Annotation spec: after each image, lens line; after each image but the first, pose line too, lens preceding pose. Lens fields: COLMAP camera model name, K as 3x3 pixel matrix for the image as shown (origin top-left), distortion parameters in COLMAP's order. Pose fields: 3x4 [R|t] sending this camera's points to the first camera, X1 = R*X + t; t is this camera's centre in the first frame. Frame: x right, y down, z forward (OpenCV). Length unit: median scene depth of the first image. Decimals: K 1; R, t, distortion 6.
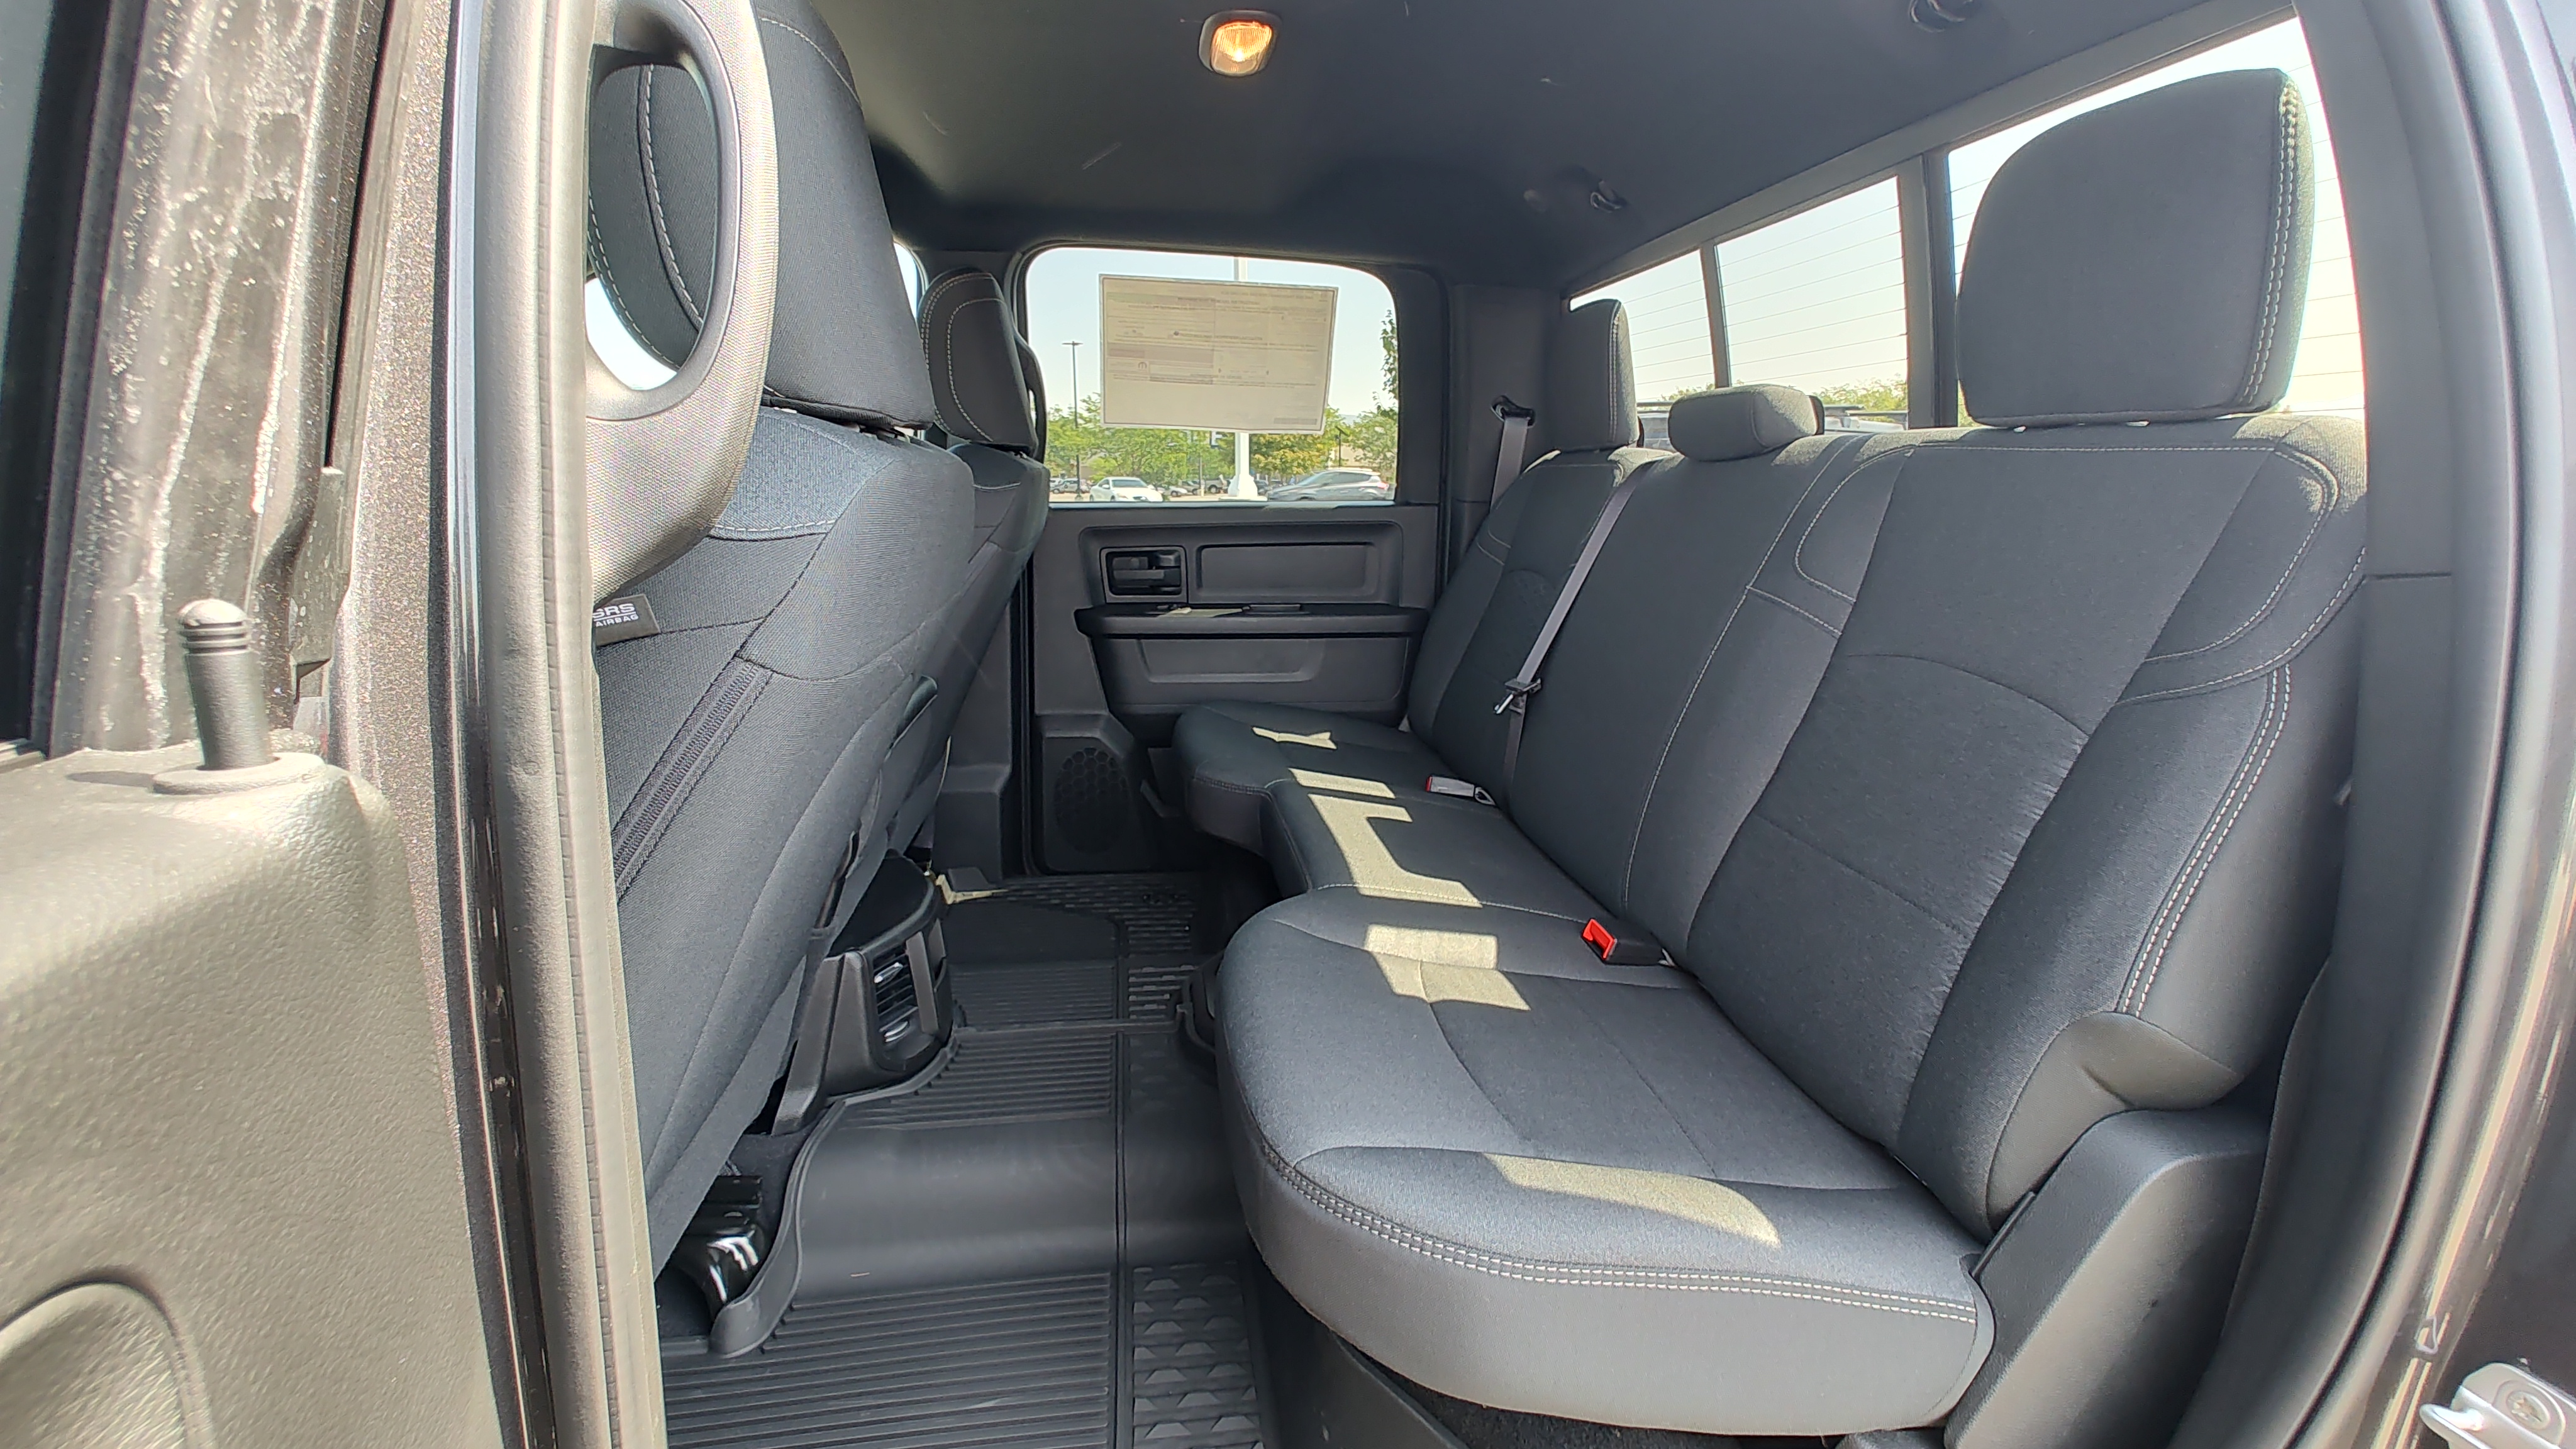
lens RADIAL K [[1110.8, 0, 1288.0], [0, 1110.8, 724.5], [0, 0, 1]] dist [-0.001032, -0.000059]
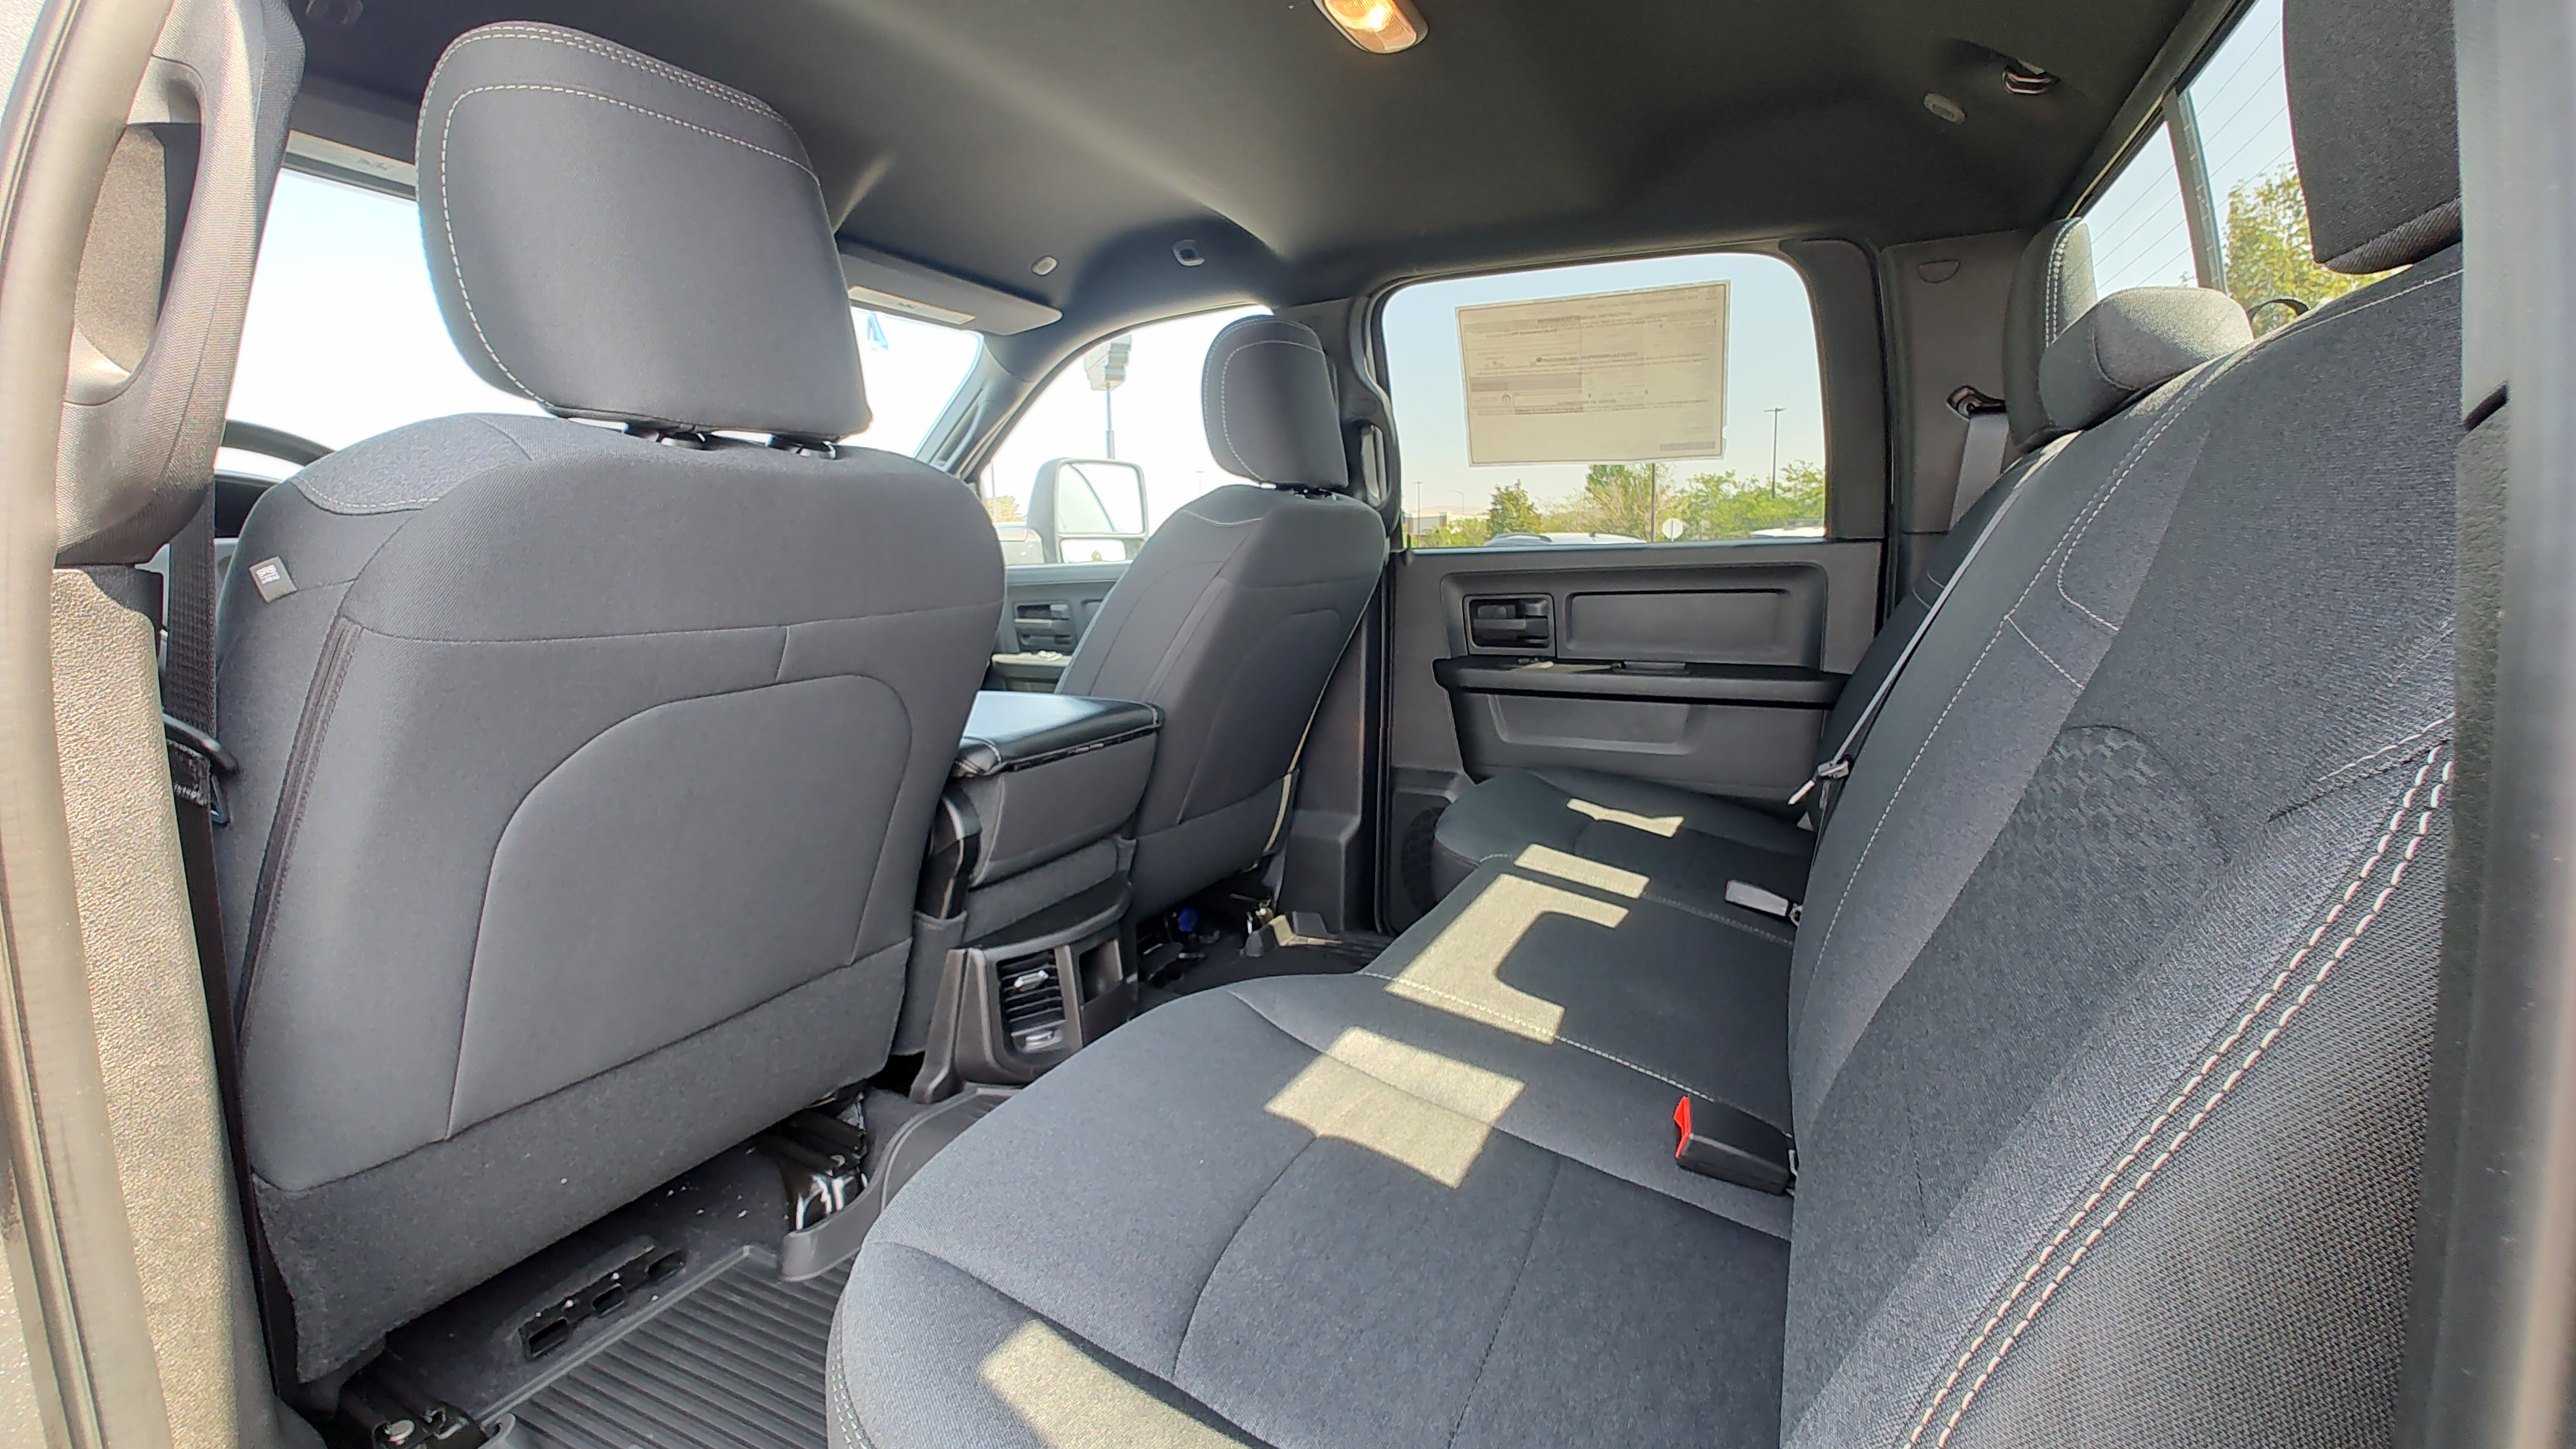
lens RADIAL K [[1105.1, 0, 1288.0], [0, 1105.1, 724.5], [0, 0, 1]] dist [-0.000097, 0.000096]
pose [[0.814937, 0.063539, -0.576056, 0.265466], [-0.102915, 0.994040, -0.035949, -0.001674], [0.570339, 0.088581, 0.816619, 0.167112]]
